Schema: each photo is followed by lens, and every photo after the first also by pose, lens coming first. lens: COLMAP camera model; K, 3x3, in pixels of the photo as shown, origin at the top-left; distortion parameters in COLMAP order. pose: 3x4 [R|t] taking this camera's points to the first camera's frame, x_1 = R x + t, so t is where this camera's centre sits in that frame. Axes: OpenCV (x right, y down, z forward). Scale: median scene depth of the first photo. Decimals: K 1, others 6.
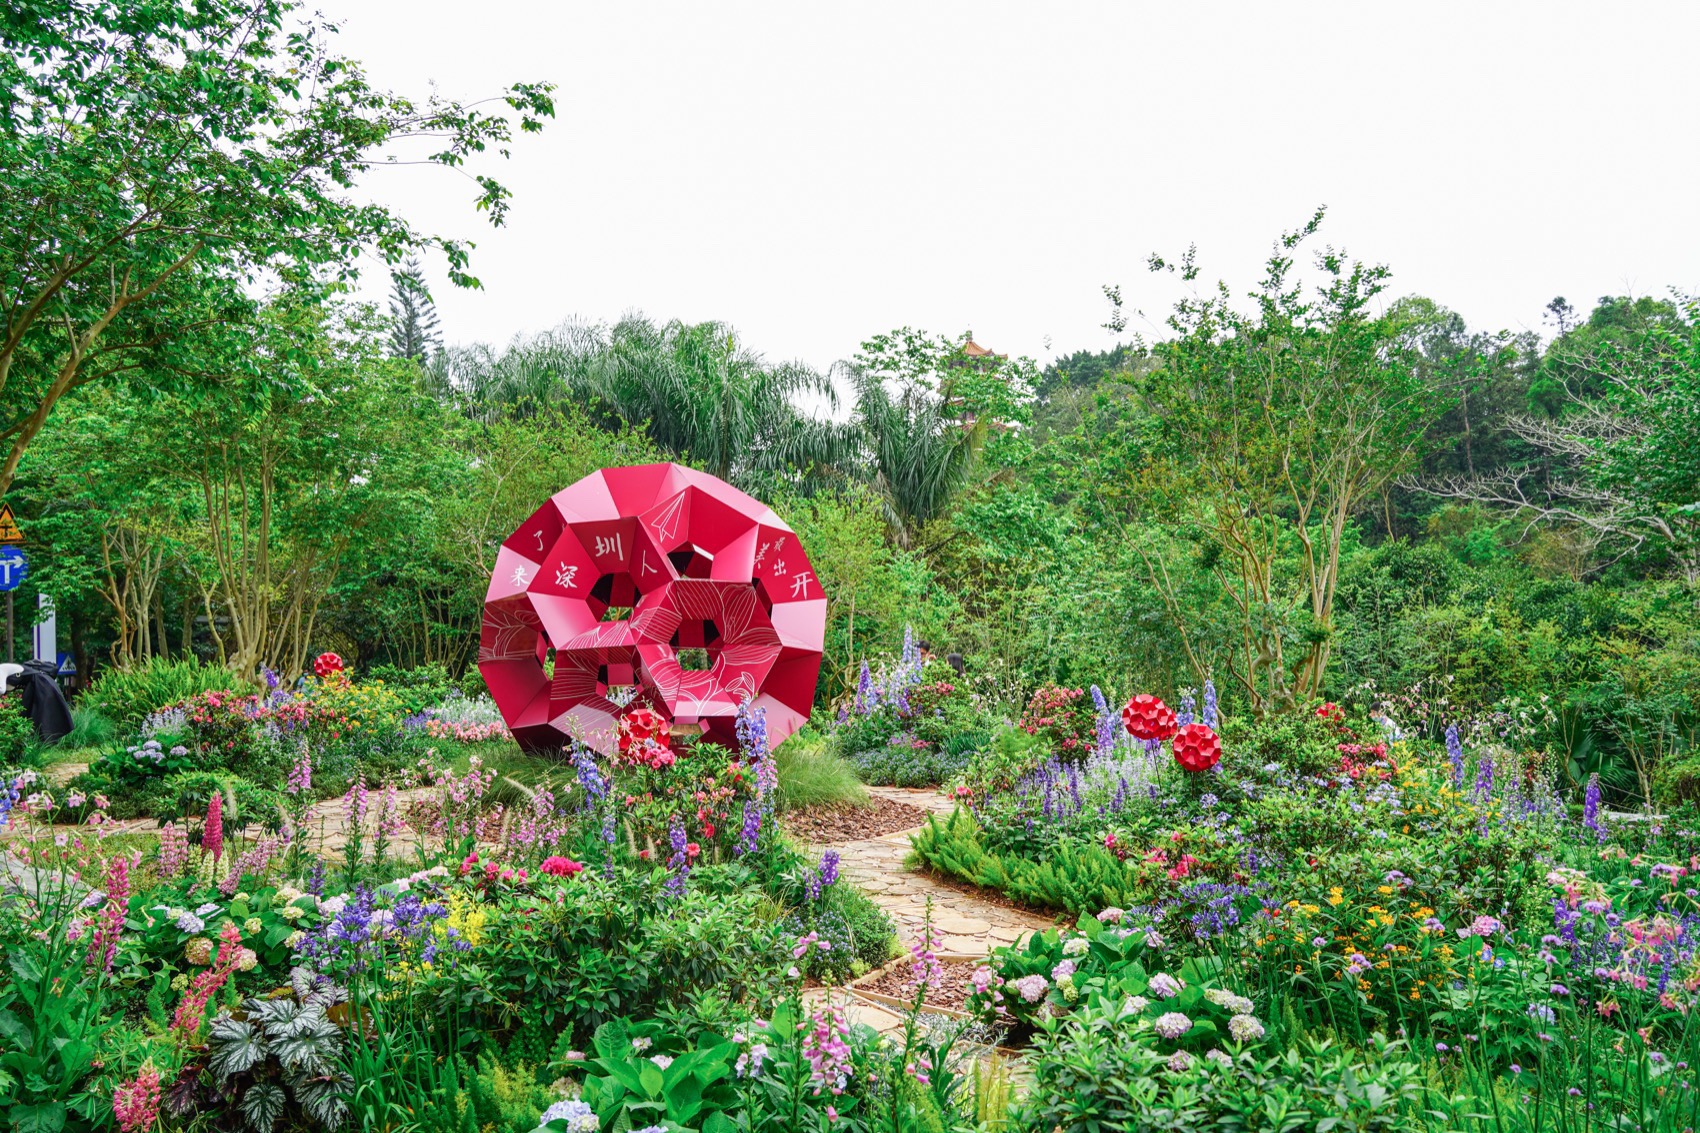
lens RADIAL K [[1620.5, 0, 849.4], [0, 1620.5, 571.5], [0, 0, 1]] dist [0.005691, 0.000322]
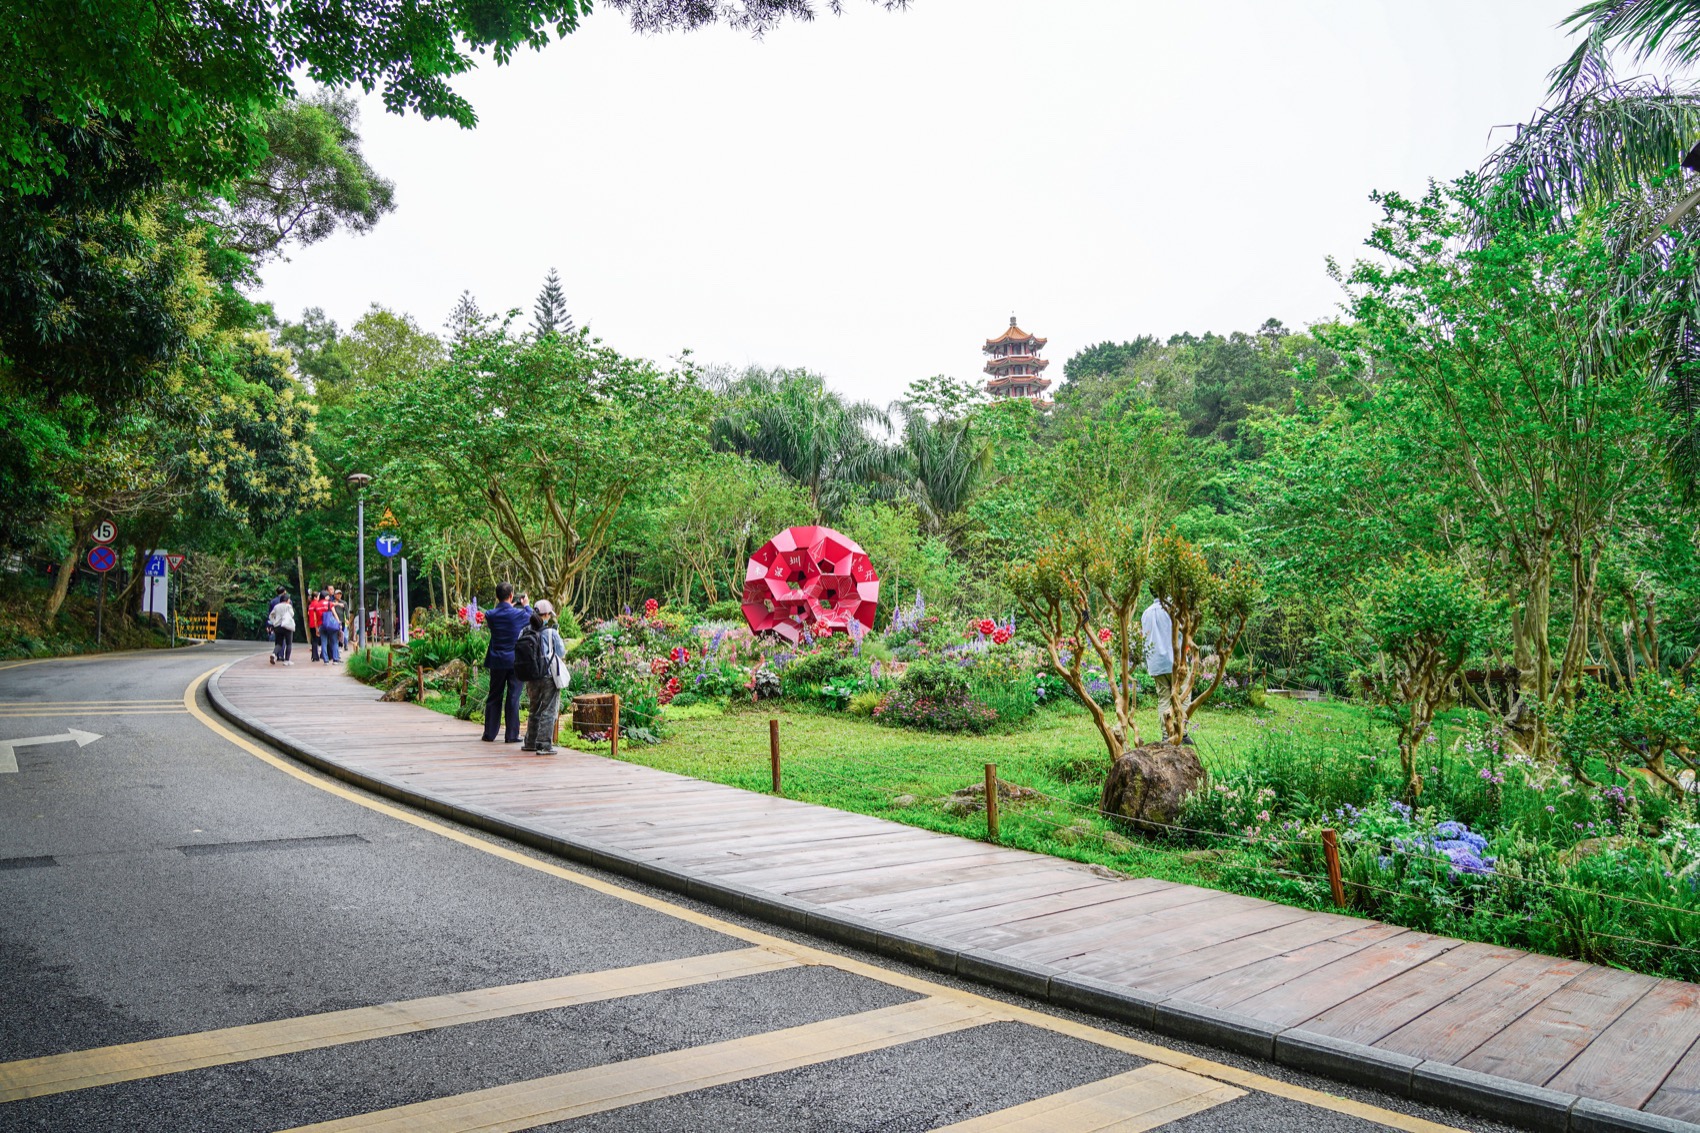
lens RADIAL K [[1521.1, 0, 853.3], [0, 1521.1, 564.7], [0, 0, 1]] dist [0.047716, 0.004101]
pose [[0.999292, 0.012026, -0.035646, 0.009250], [-0.010997, 0.999521, 0.028931, -0.023983], [0.035977, -0.028519, 0.998946, -0.424127]]
